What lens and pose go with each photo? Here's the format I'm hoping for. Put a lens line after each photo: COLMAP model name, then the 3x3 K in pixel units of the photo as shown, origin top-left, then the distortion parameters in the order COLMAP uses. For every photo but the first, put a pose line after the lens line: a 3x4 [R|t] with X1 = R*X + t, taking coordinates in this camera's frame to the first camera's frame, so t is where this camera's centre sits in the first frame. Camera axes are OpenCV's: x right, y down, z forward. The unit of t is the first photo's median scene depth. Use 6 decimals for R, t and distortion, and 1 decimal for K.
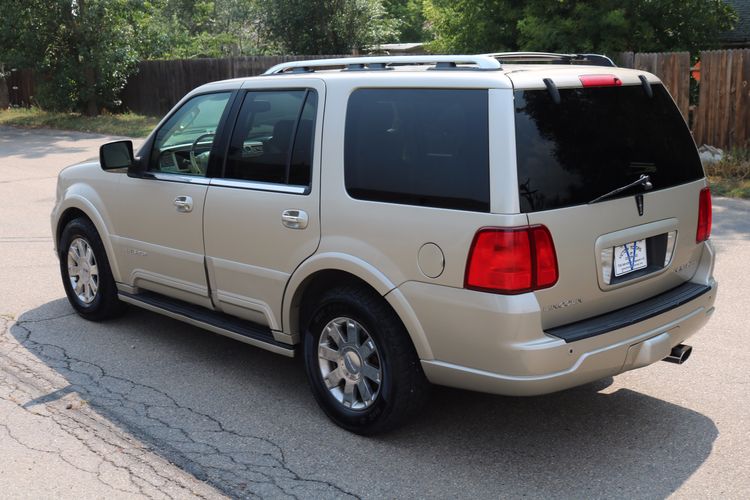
lens RADIAL K [[986.8, 0, 375.0], [0, 986.8, 250.0], [0, 0, 1]] dist [-0.052136, -0.046909]
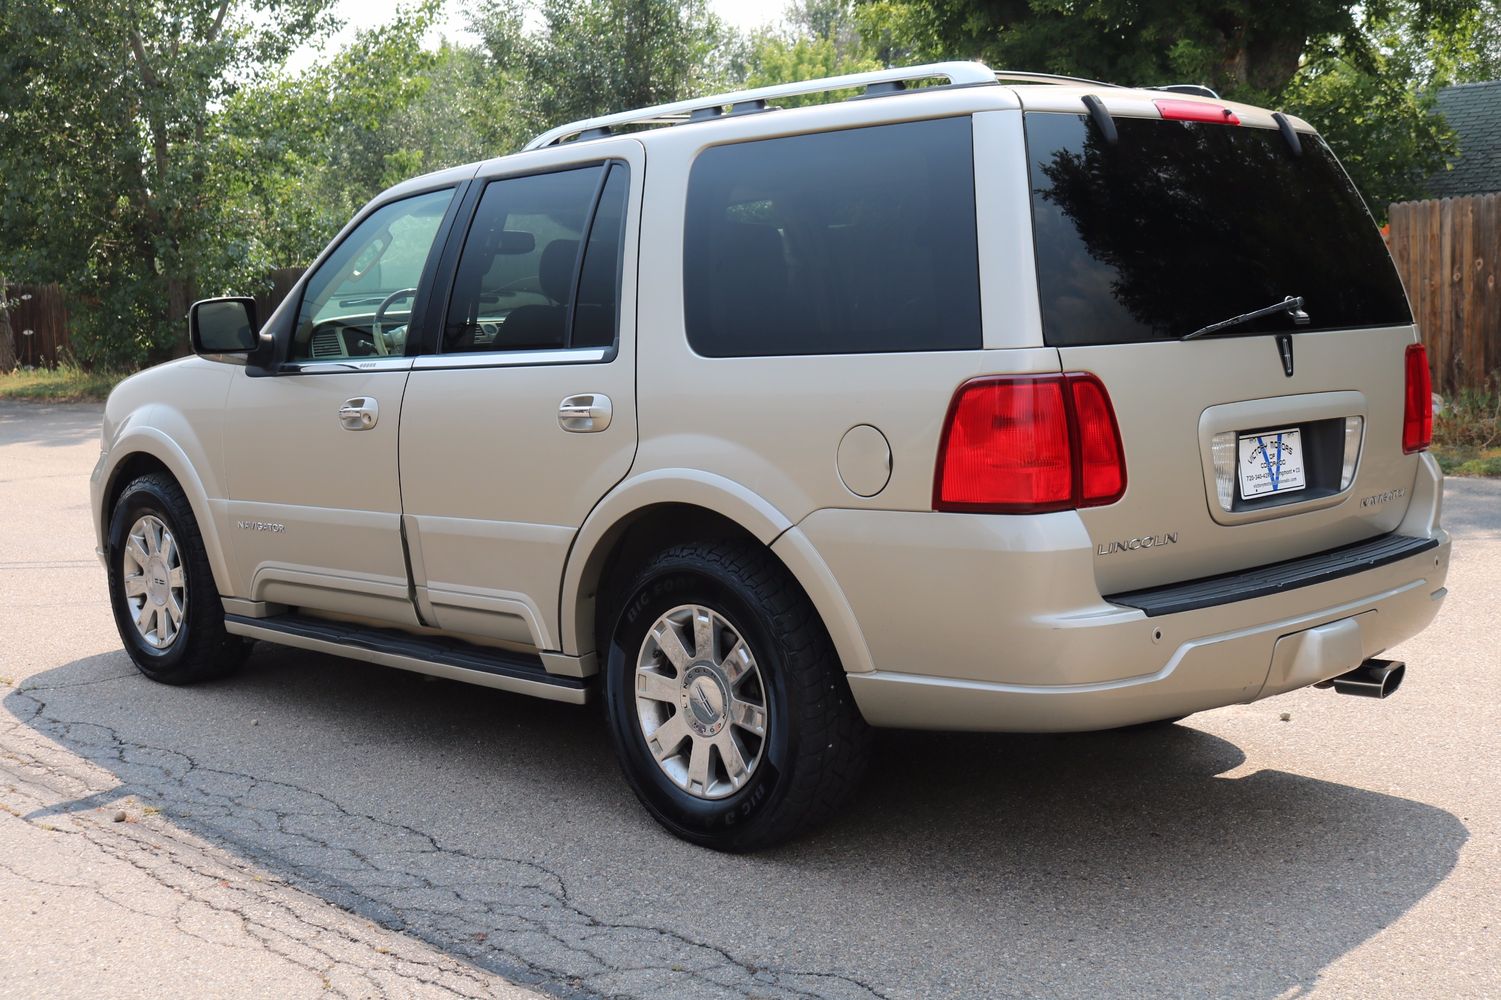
lens RADIAL K [[1974.9, 0, 750.5], [0, 1974.9, 500.0], [0, 0, 1]] dist [-0.052136, -0.046909]
pose [[0.999874, -0.015668, 0.002560, -0.002035], [0.015843, 0.995129, -0.097298, 0.108966], [-0.001023, 0.097326, 0.995252, 0.025757]]
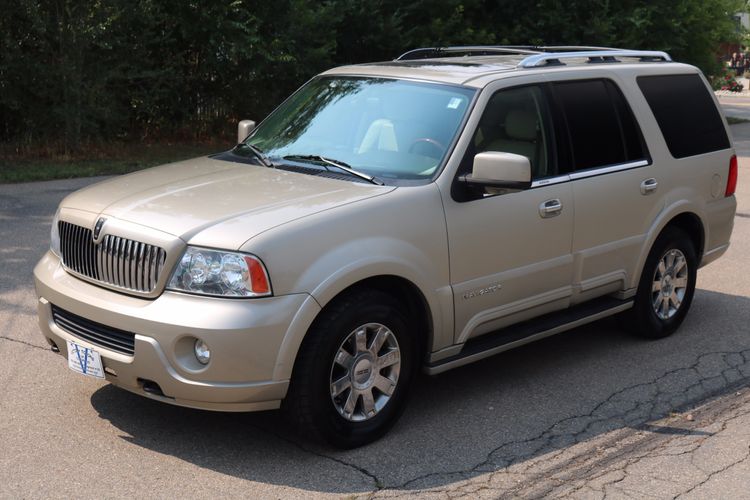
lens RADIAL K [[986.8, 0, 375.0], [0, 986.8, 250.0], [0, 0, 1]] dist [-0.052136, -0.046909]
pose [[-0.017741, -0.190979, 0.981434, -1.275262], [0.192680, 0.962536, 0.190785, -0.251099], [-0.981101, 0.192487, 0.019721, 1.323690]]
